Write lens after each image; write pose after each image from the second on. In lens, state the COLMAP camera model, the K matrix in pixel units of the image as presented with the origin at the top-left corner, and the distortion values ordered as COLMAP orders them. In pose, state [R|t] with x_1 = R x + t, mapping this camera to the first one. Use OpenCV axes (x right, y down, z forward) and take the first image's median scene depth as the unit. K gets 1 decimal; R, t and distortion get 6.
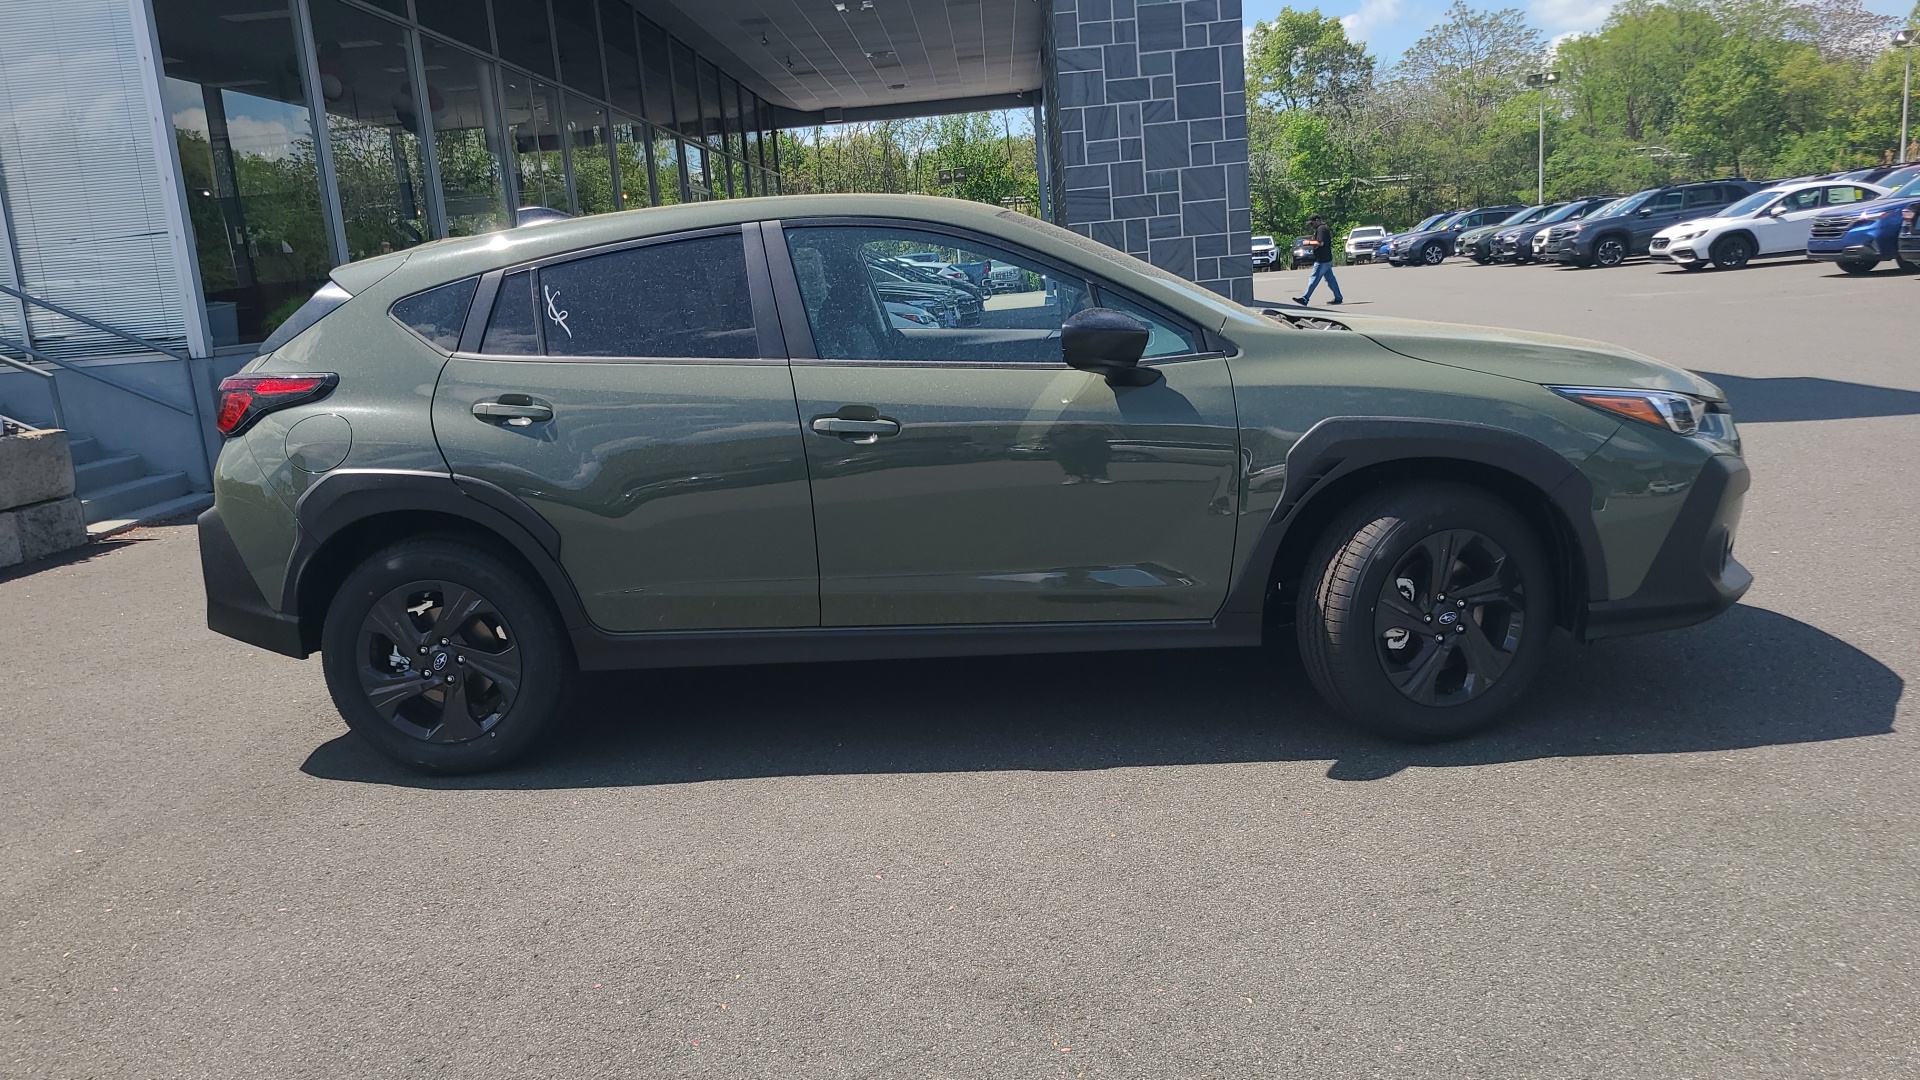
lens RADIAL K [[1445.3, 0, 952.1], [0, 1445.3, 546.7], [0, 0, 1]] dist [0.024492, -0.029617]
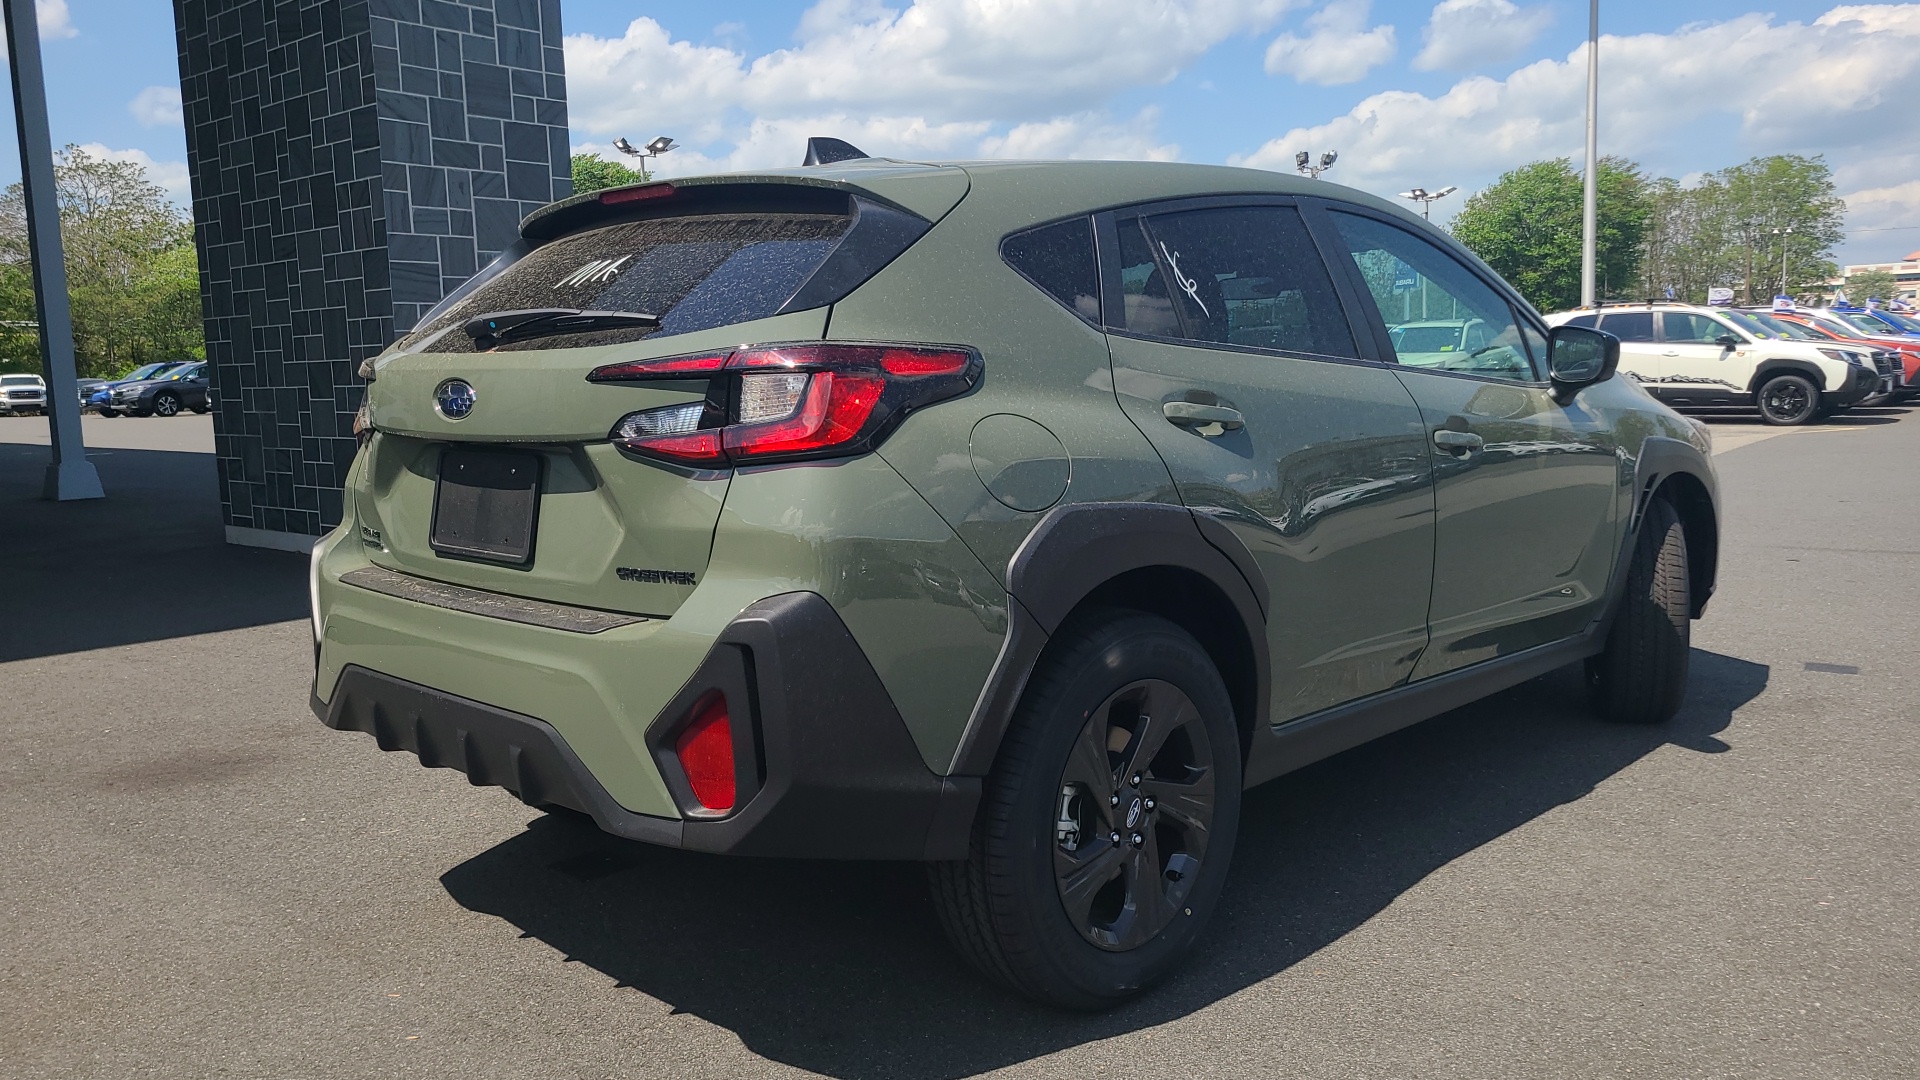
lens RADIAL K [[1445.3, 0, 901.7], [0, 1445.3, 561.3], [0, 0, 1]] dist [0.024492, -0.029617]
pose [[0.603327, -0.038982, 0.796541, -0.409299], [0.126633, 0.990815, -0.047426, -0.004817], [-0.787376, 0.129482, 0.602722, 0.312730]]
